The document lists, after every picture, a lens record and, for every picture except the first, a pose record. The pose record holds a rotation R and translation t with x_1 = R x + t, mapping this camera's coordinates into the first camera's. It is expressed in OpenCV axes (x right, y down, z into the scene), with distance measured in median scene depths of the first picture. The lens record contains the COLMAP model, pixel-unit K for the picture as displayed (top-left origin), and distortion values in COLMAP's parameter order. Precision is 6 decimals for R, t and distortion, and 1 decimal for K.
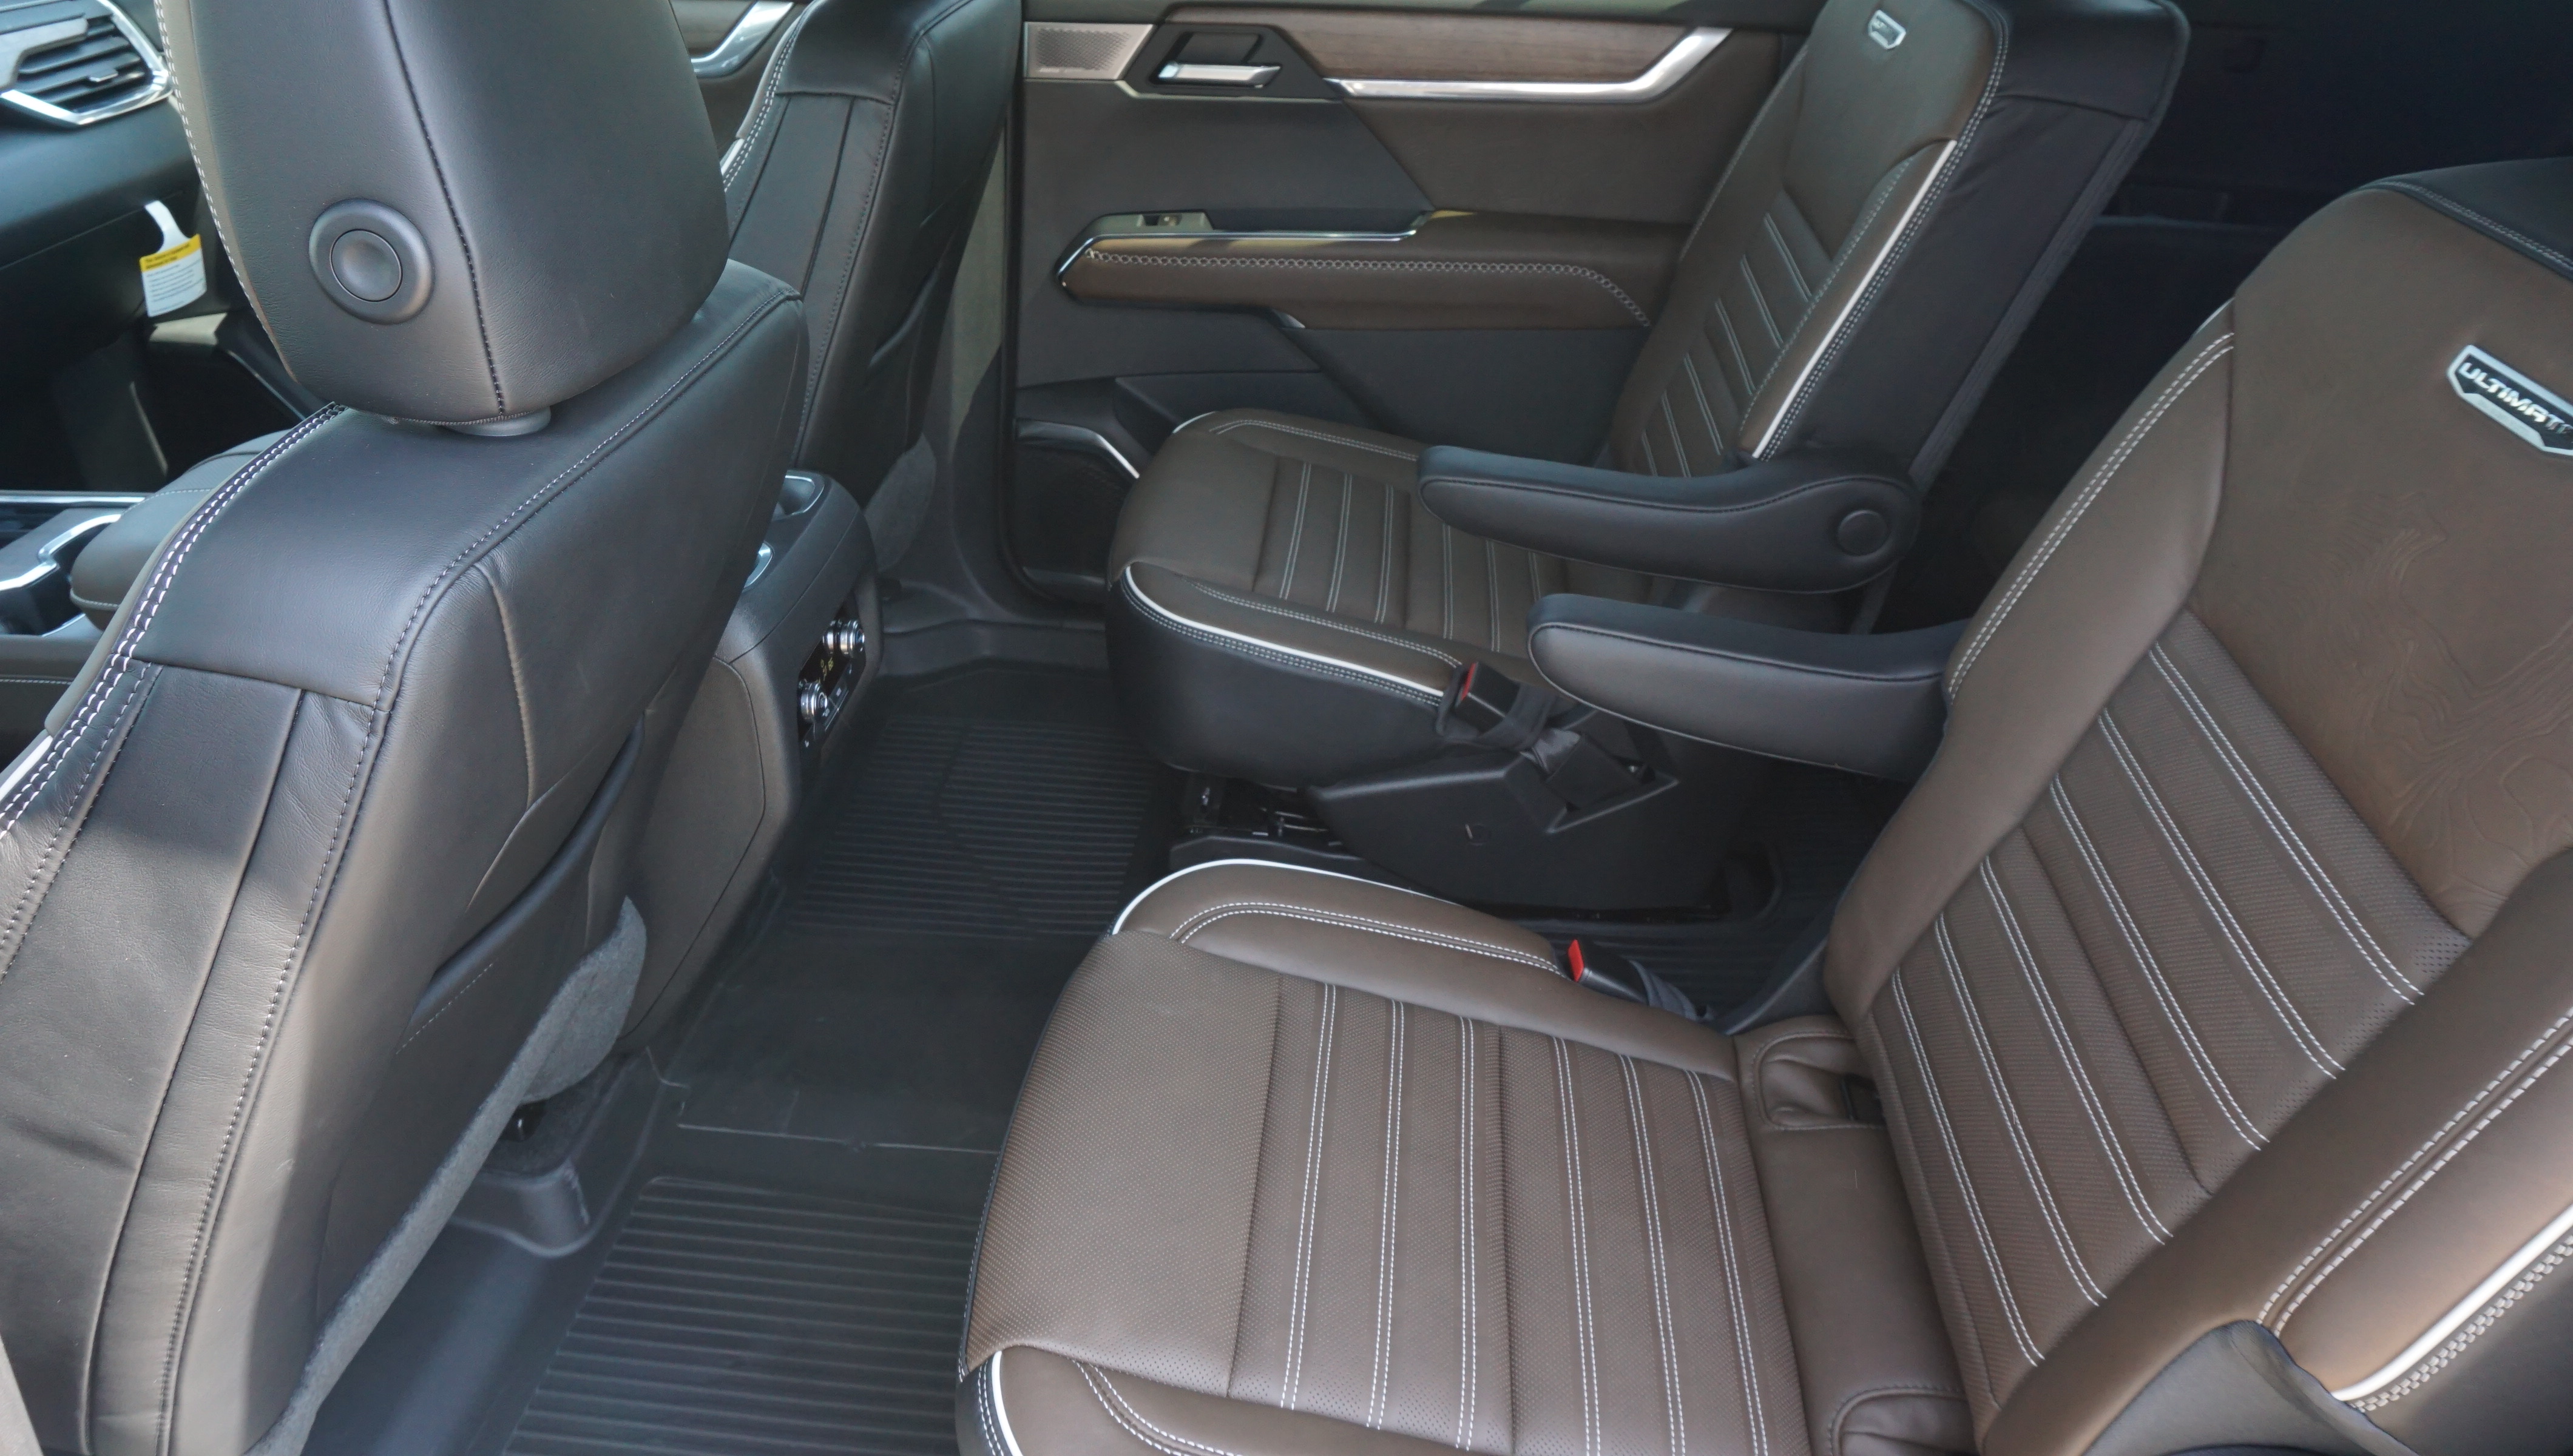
lens RADIAL K [[1733.1, 0, 1280.1], [0, 1733.1, 728.1], [0, 0, 1]] dist [-0.044405, 0.034781]
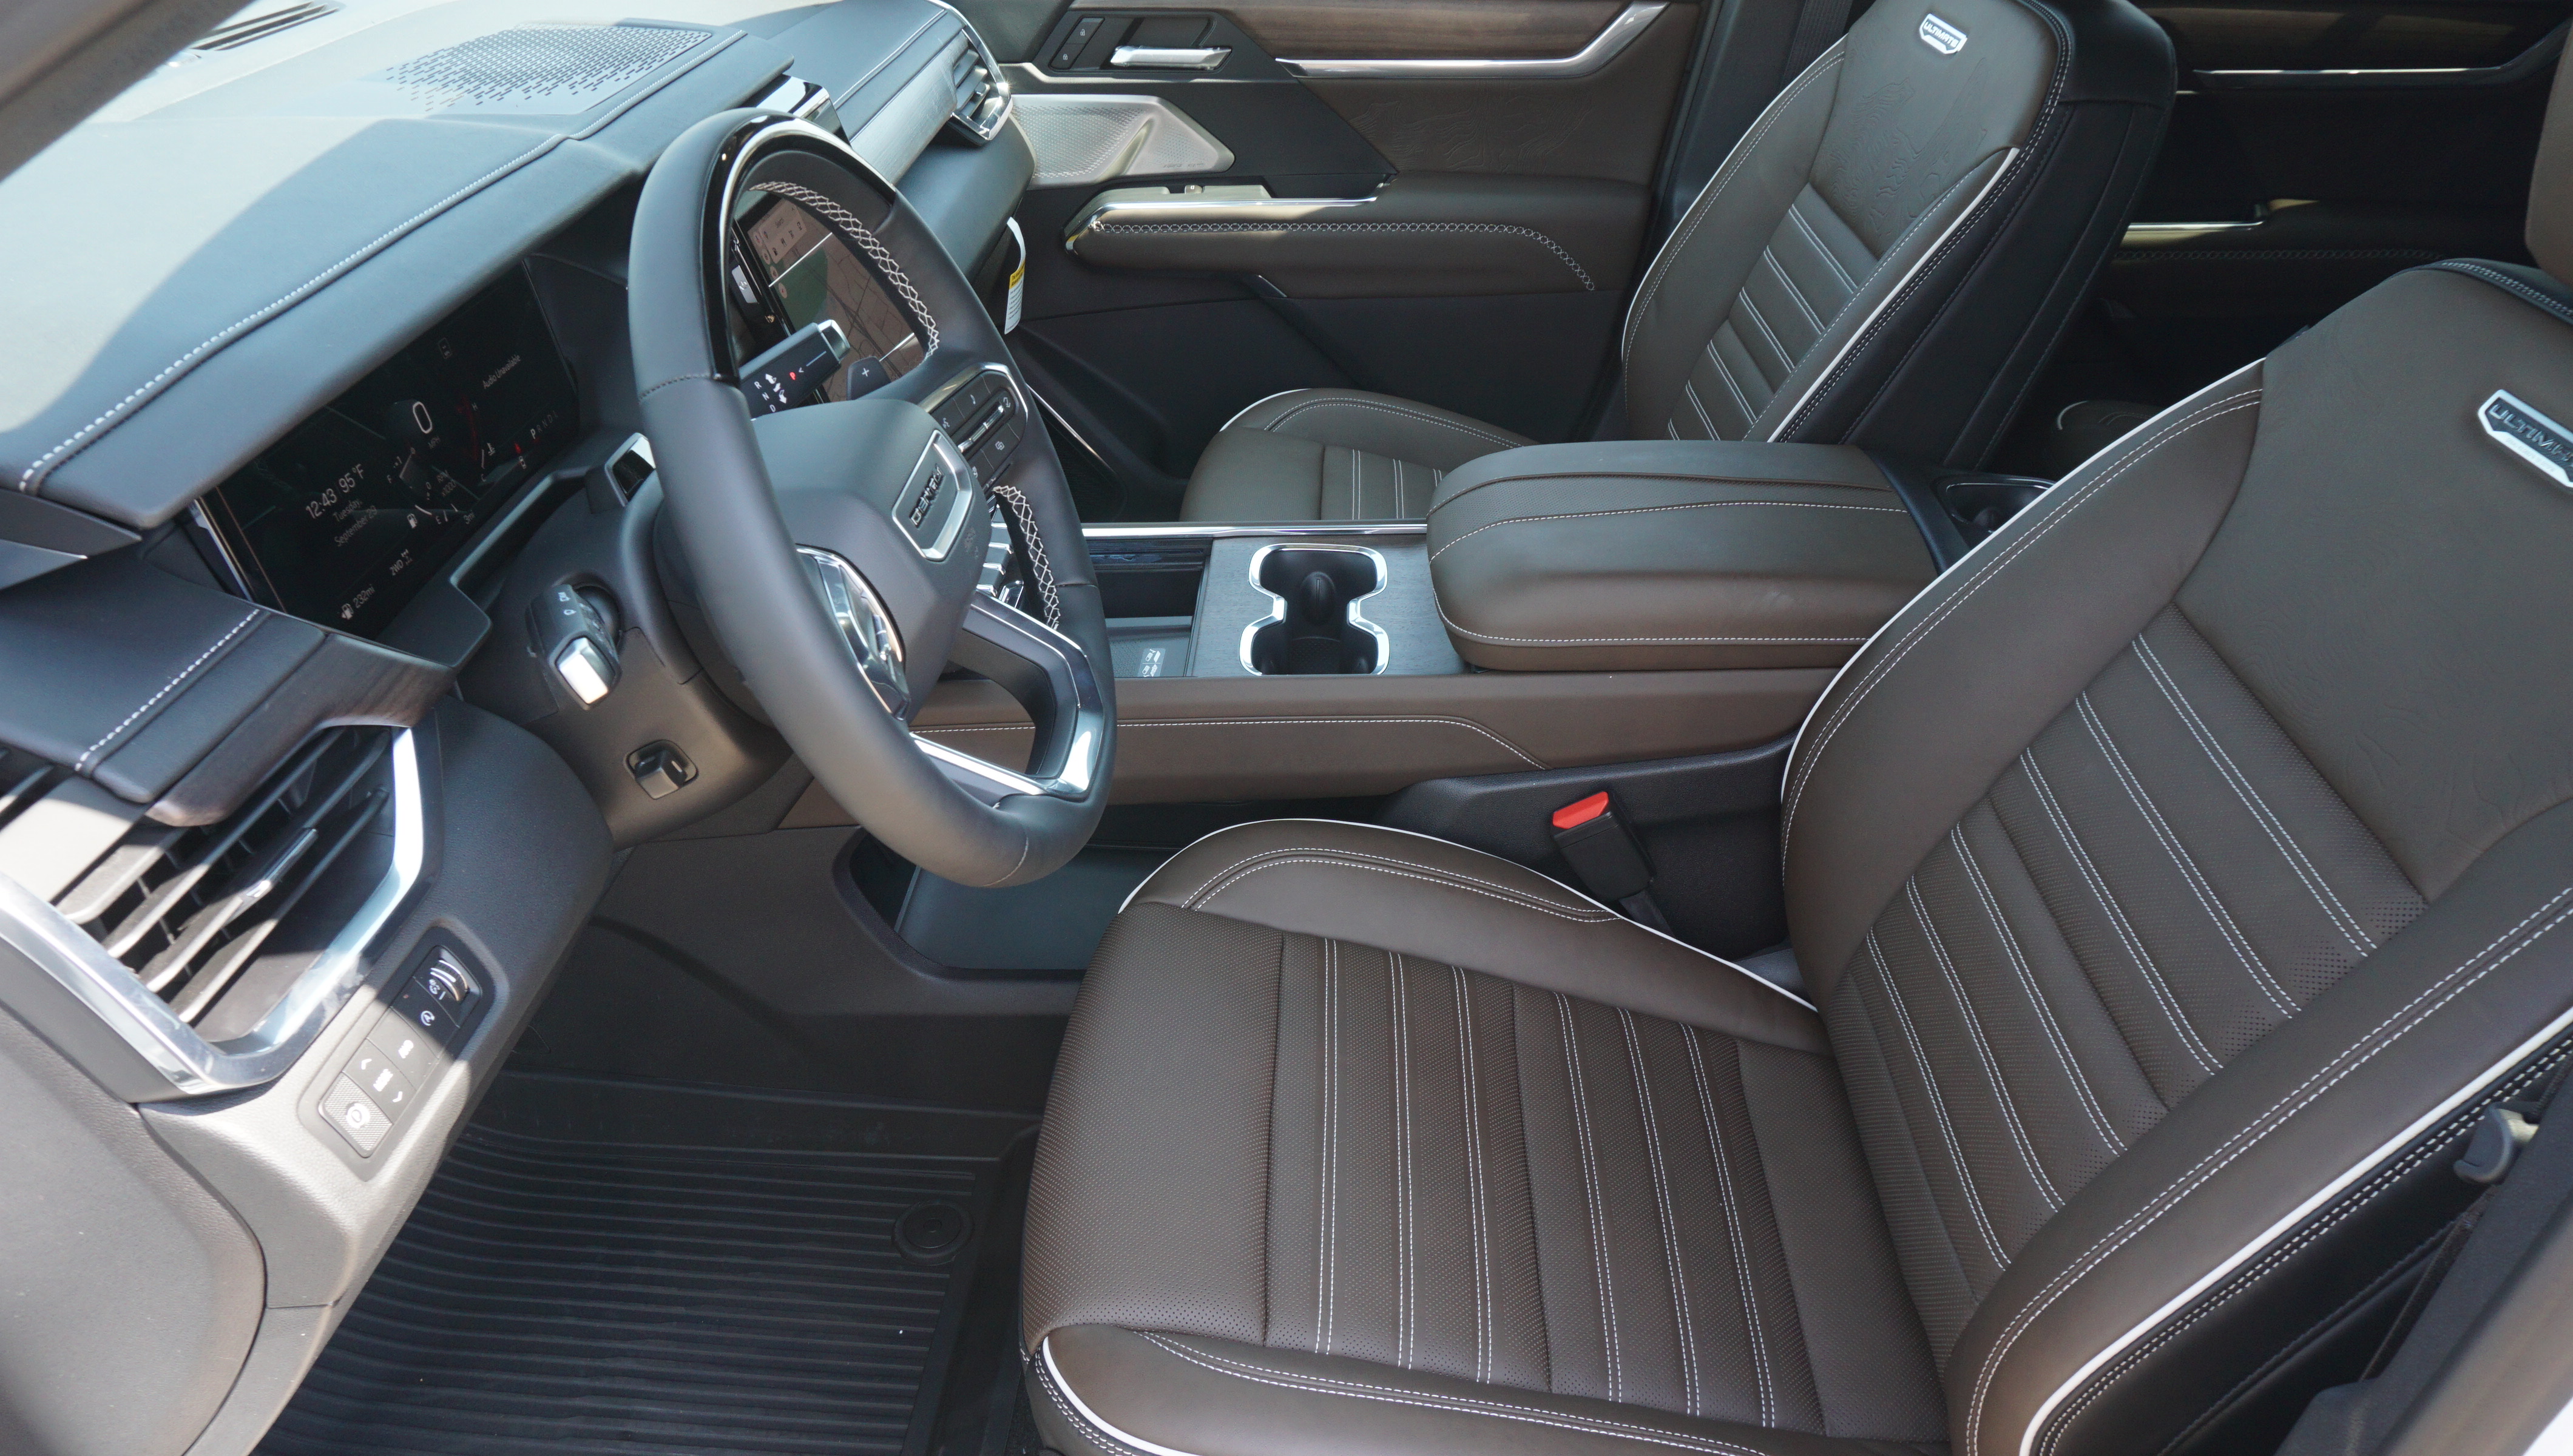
lens RADIAL K [[1733.1, 0, 1276.8], [0, 1733.1, 737.4], [0, 0, 1]] dist [-0.044405, 0.034781]
pose [[0.998298, -0.036651, 0.045353, -0.793470], [0.035792, 0.999167, 0.019611, -0.034269], [-0.046034, -0.017955, 0.998779, 0.005303]]
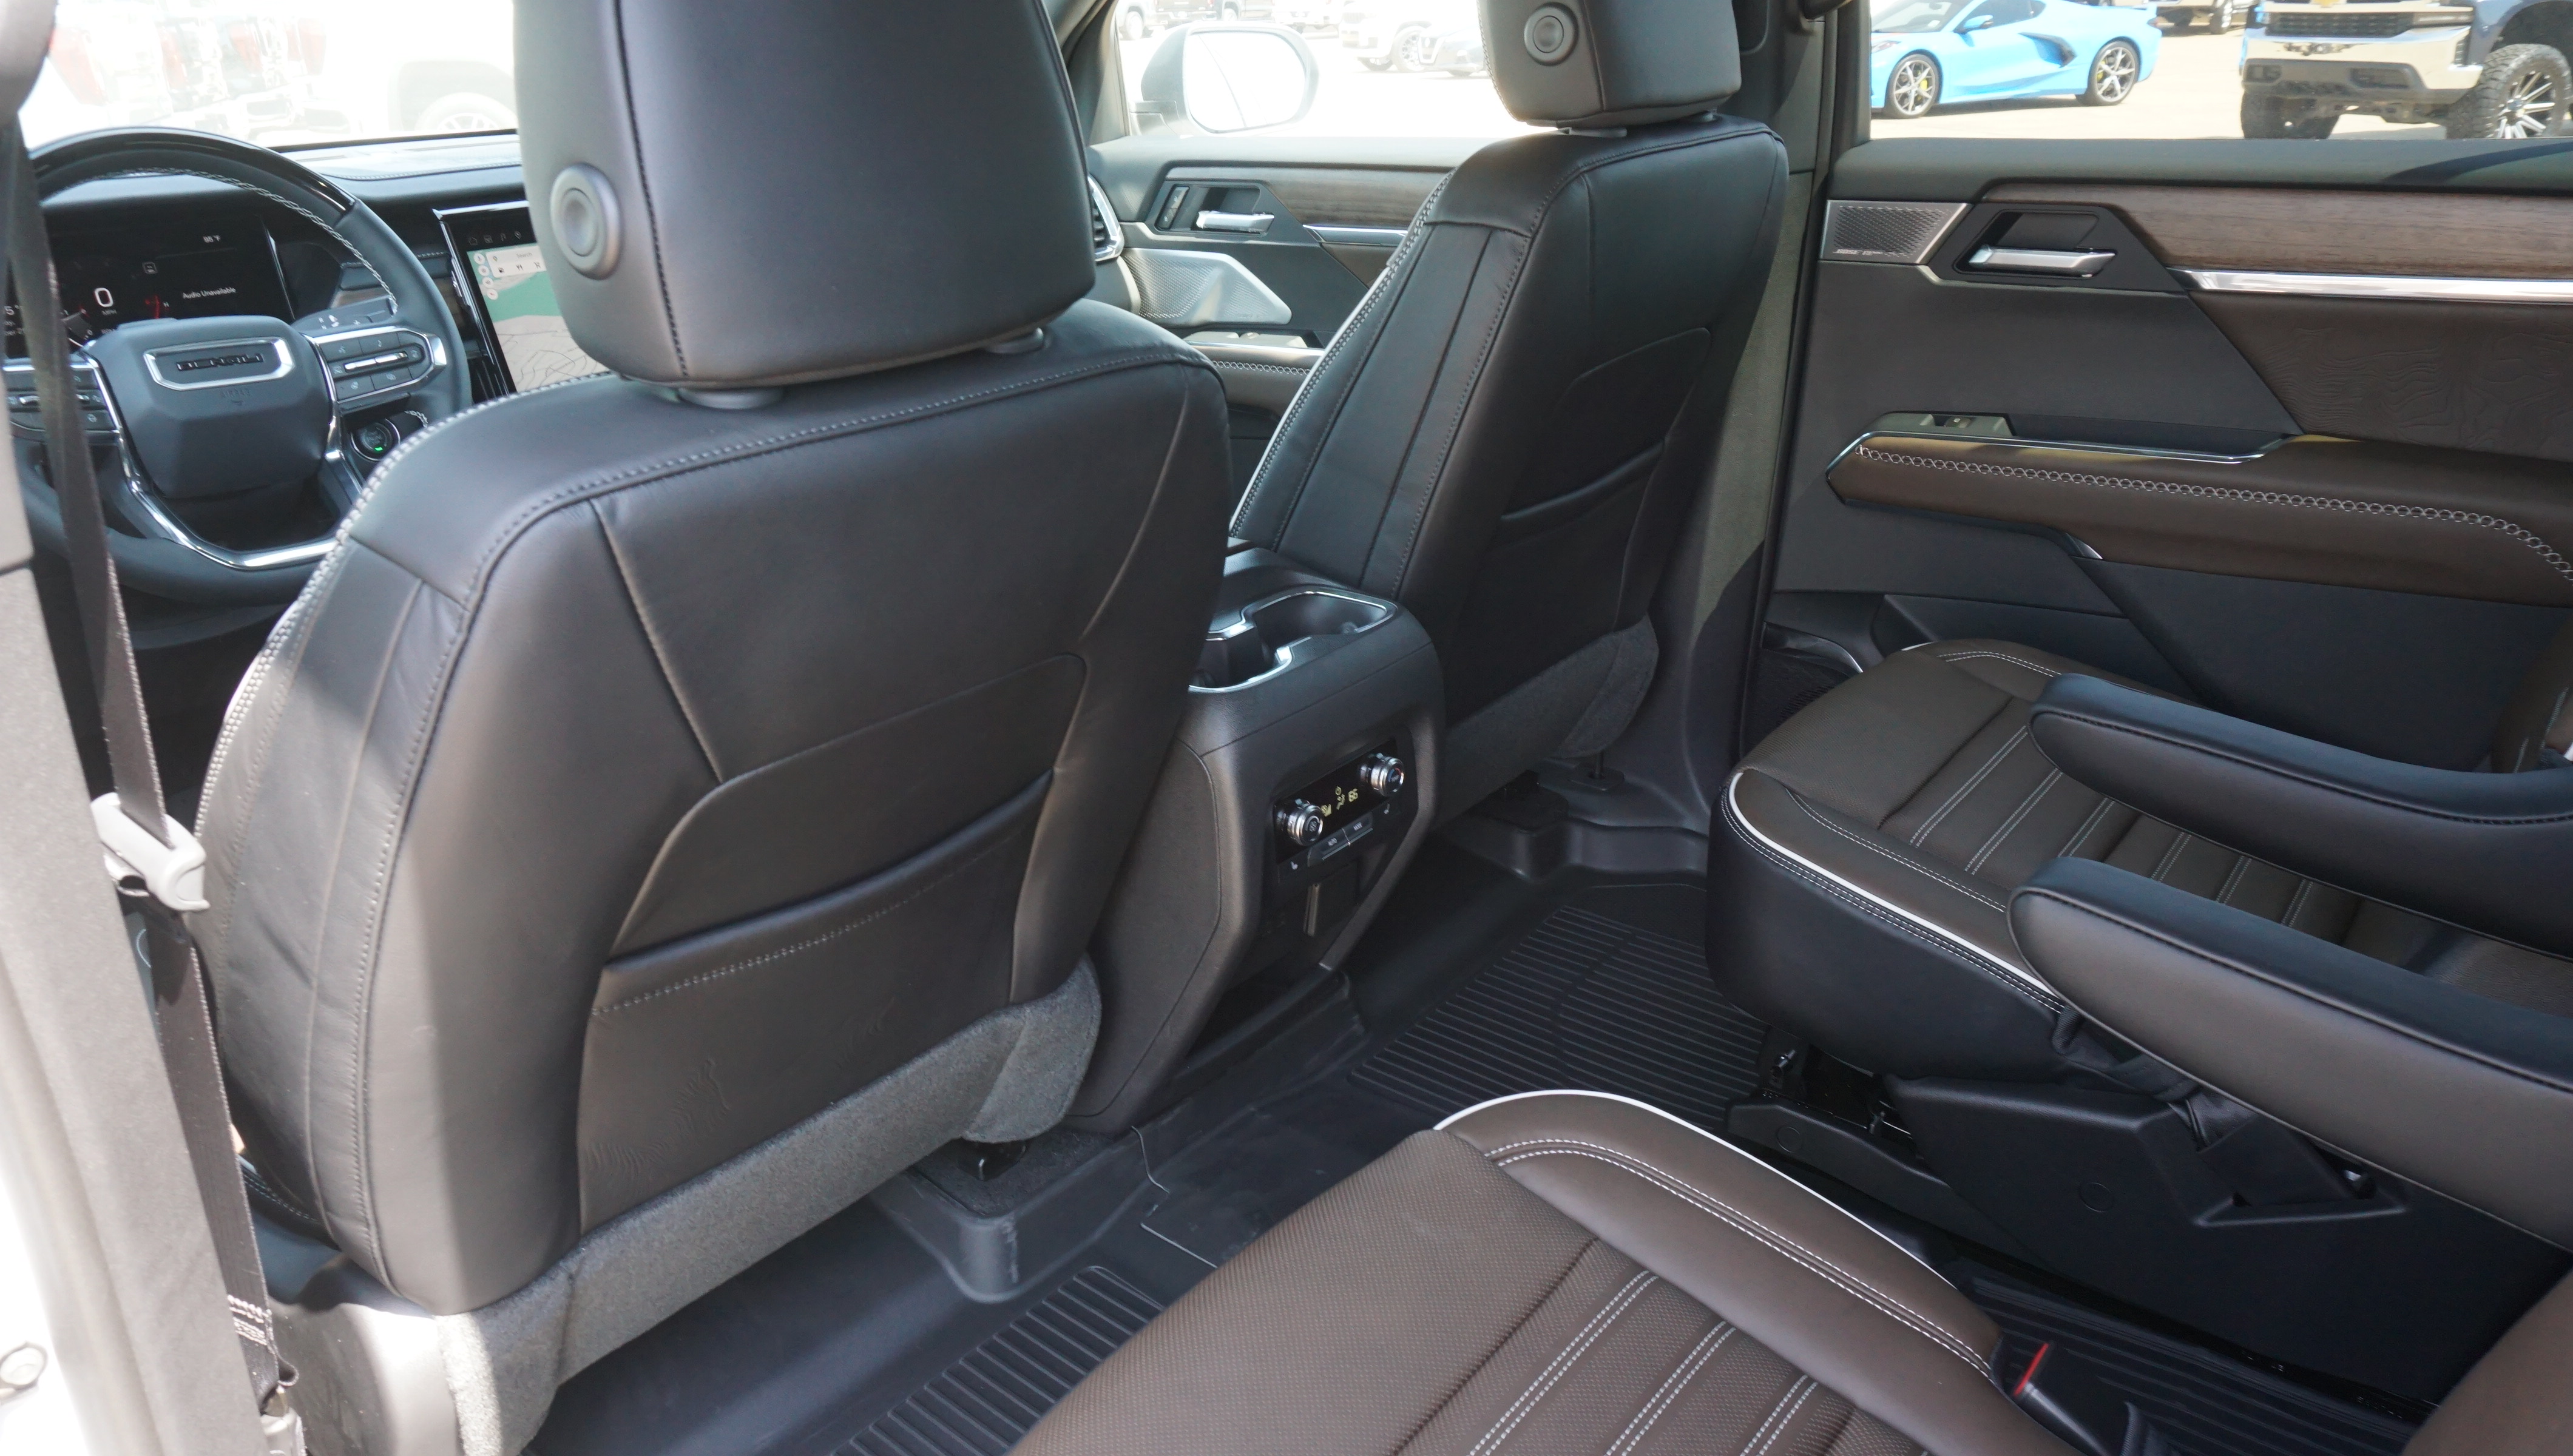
lens RADIAL K [[1733.1, 0, 1274.0], [0, 1733.1, 728.6], [0, 0, 1]] dist [-0.044405, 0.034781]
pose [[0.815175, 0.171420, -0.553267, 0.230414], [-0.249118, 0.966103, -0.067717, 0.003625], [0.522905, 0.193030, 0.830247, 0.173217]]
